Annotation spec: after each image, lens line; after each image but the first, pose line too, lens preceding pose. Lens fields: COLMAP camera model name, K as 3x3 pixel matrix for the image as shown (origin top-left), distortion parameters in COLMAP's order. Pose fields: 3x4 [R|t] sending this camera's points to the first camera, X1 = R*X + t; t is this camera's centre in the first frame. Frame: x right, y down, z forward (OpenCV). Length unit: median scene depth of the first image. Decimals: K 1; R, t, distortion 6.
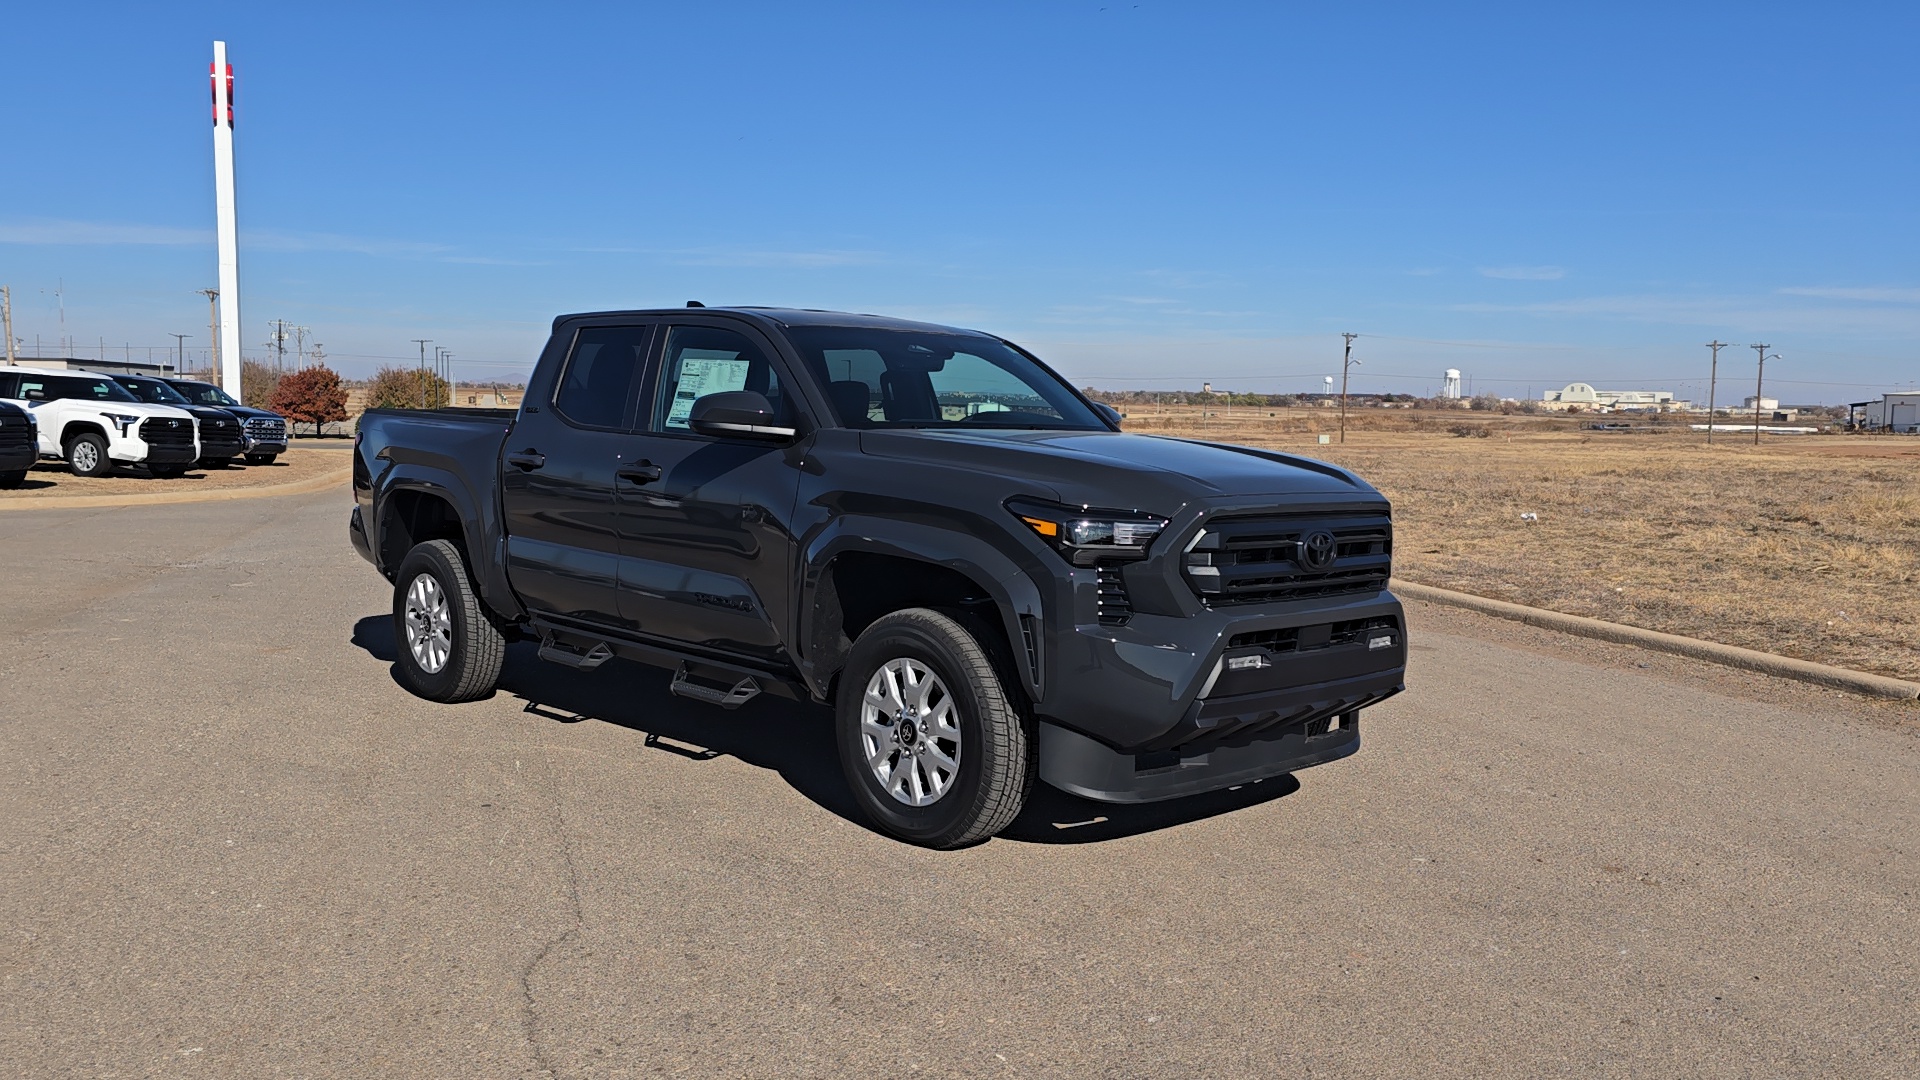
lens RADIAL K [[1629.6, 0, 972.8], [0, 1629.6, 545.0], [0, 0, 1]] dist [-0.009338, 0.003028]
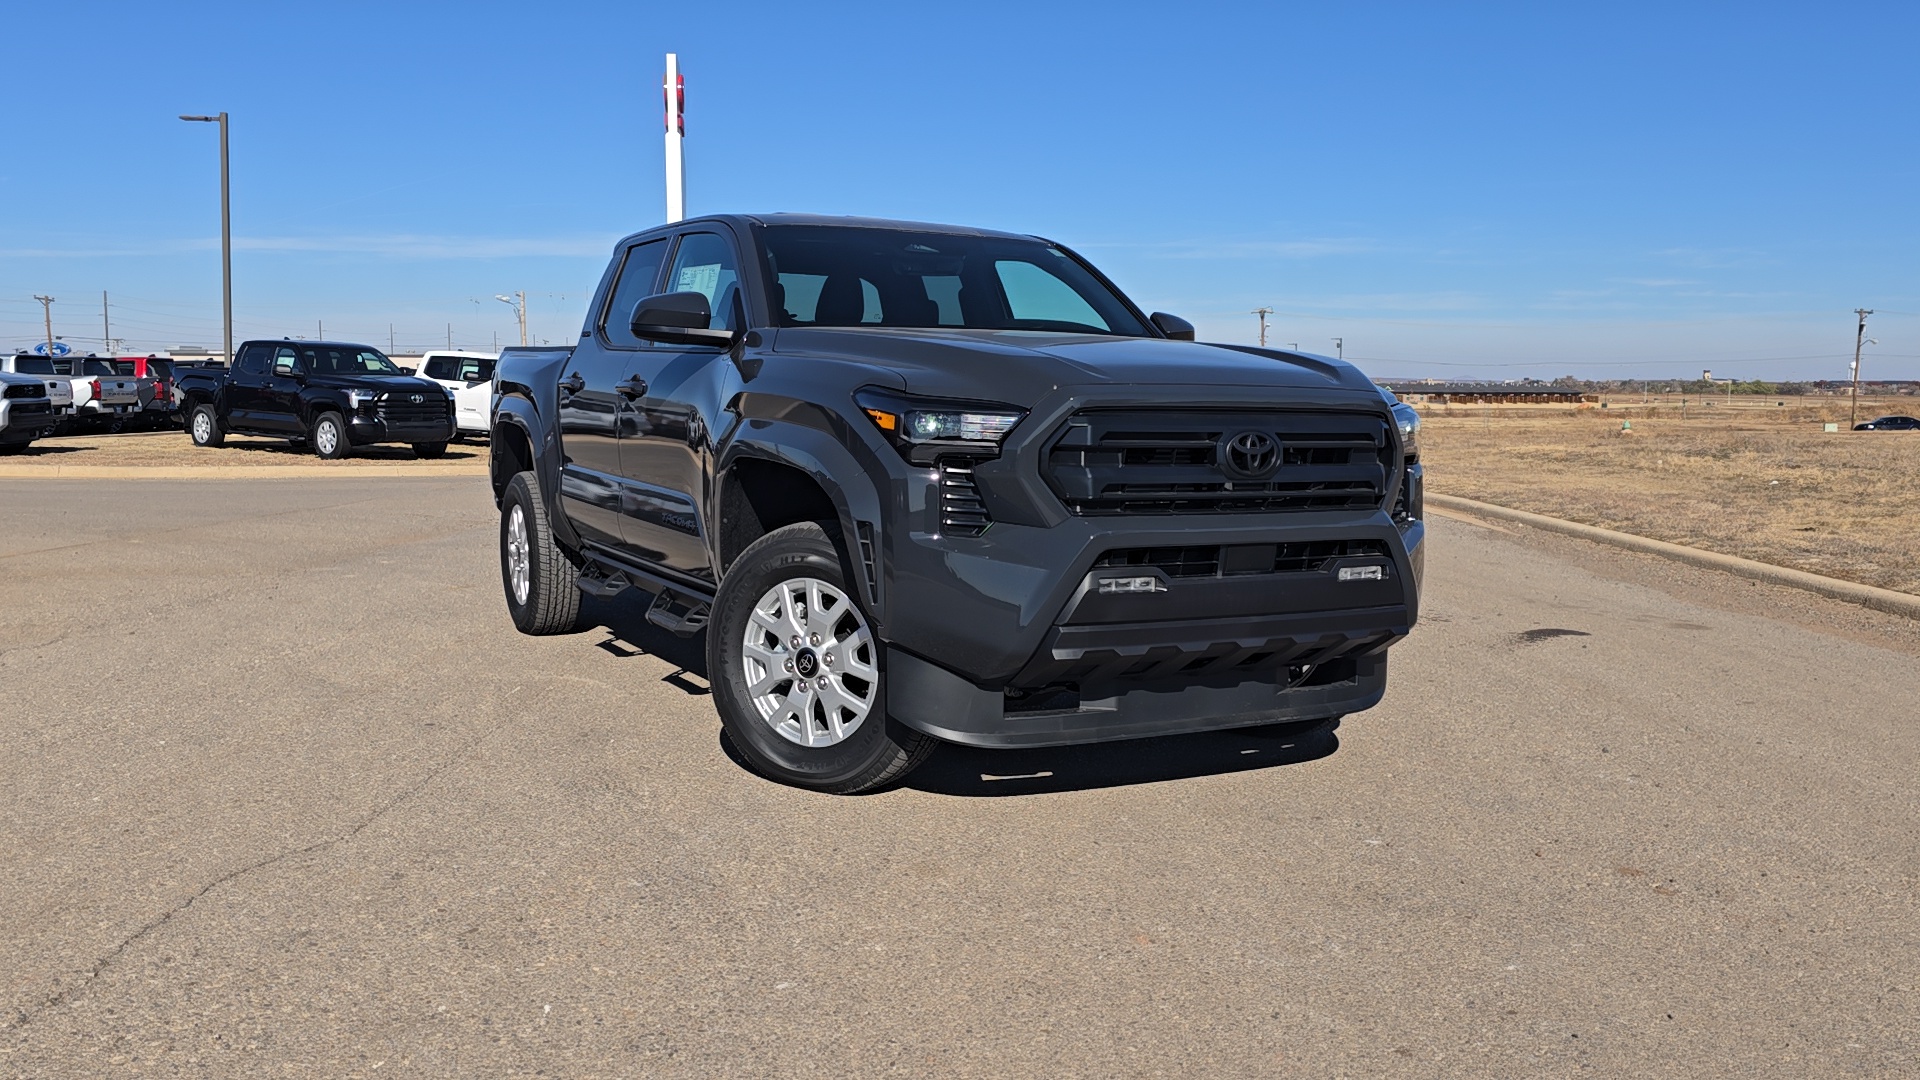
lens RADIAL K [[1629.6, 0, 972.8], [0, 1629.6, 545.0], [0, 0, 1]] dist [-0.009338, 0.003028]
pose [[0.958422, 0.018656, -0.284743, 0.057103], [-0.017972, 0.999826, 0.005014, 0.008562], [0.284787, 0.000312, 0.958591, 0.032427]]
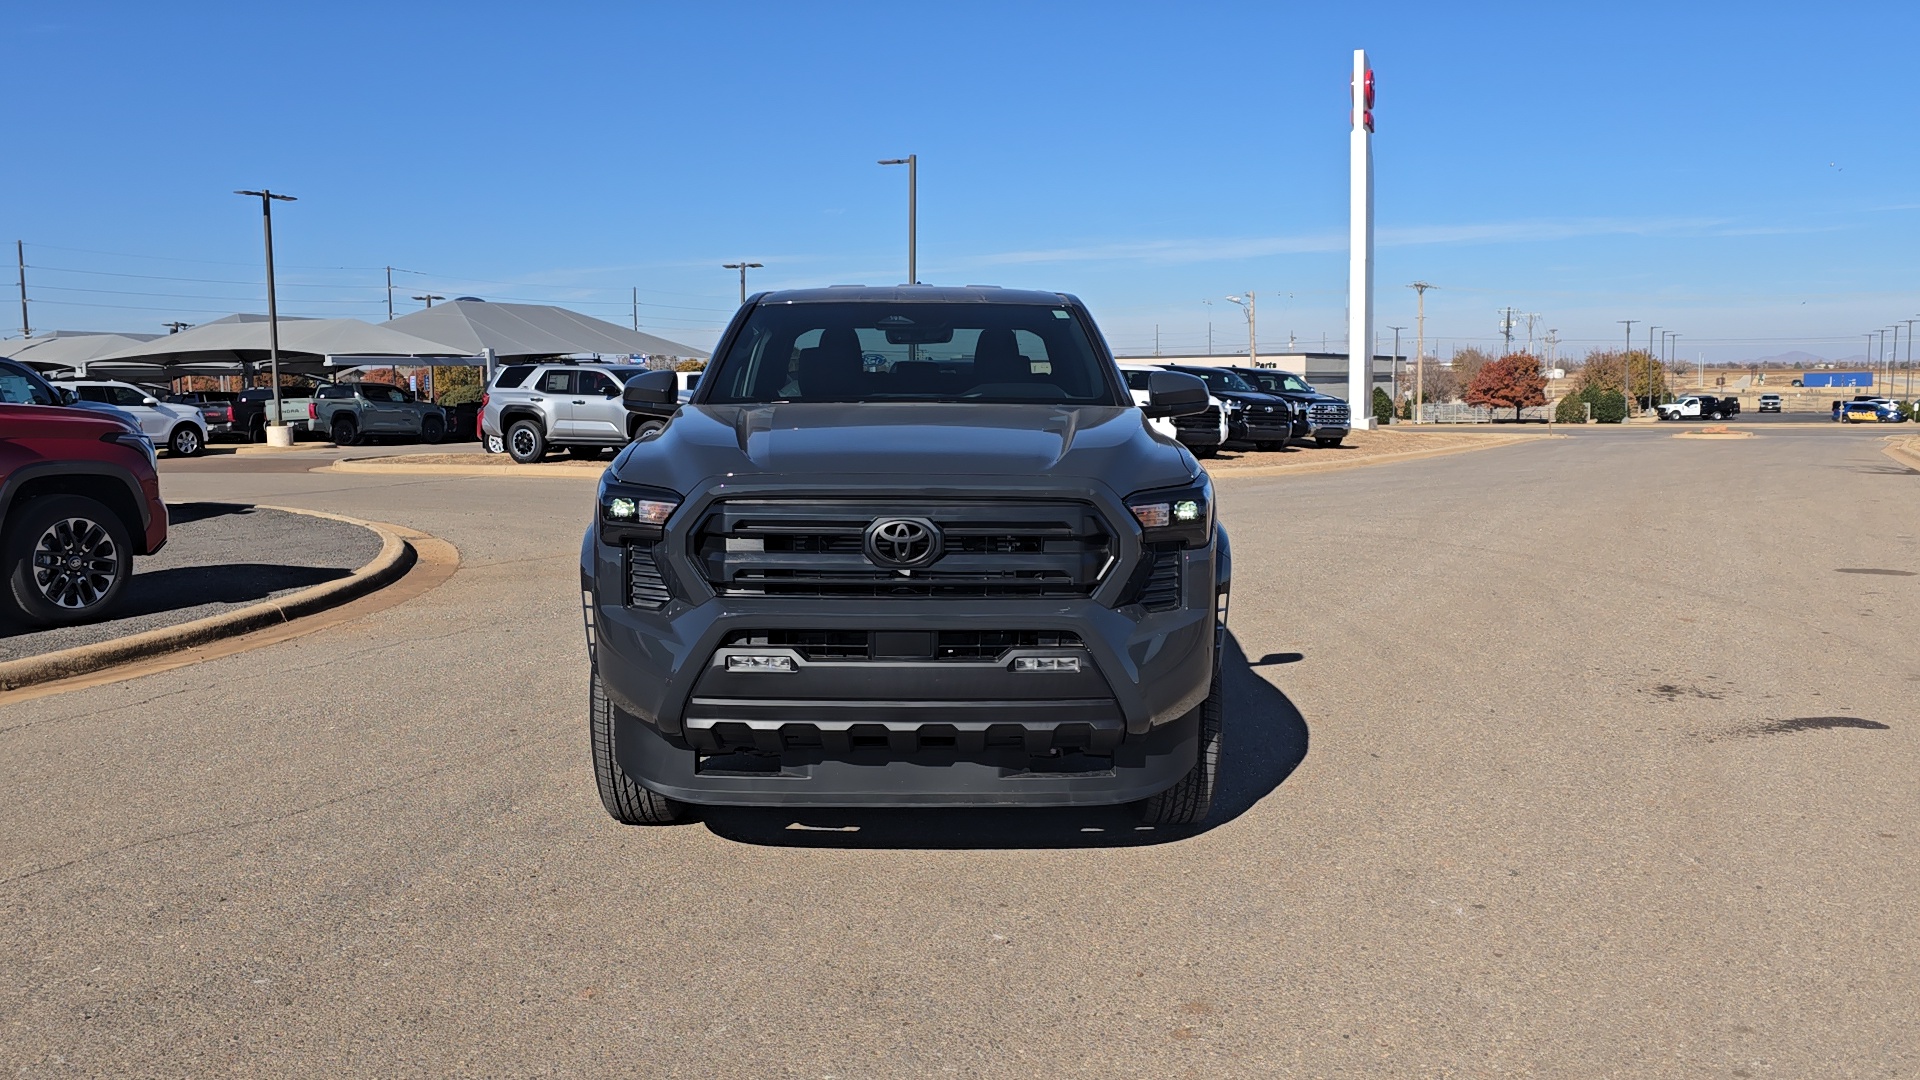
lens RADIAL K [[1624.1, 0, 943.9], [0, 1624.1, 549.1], [0, 0, 1]] dist [0.000202, 0.000126]
pose [[0.709657, 0.048905, -0.702848, 0.148028], [-0.040756, 0.998767, 0.028344, -0.003289], [0.703367, 0.008531, 0.710775, 0.076546]]
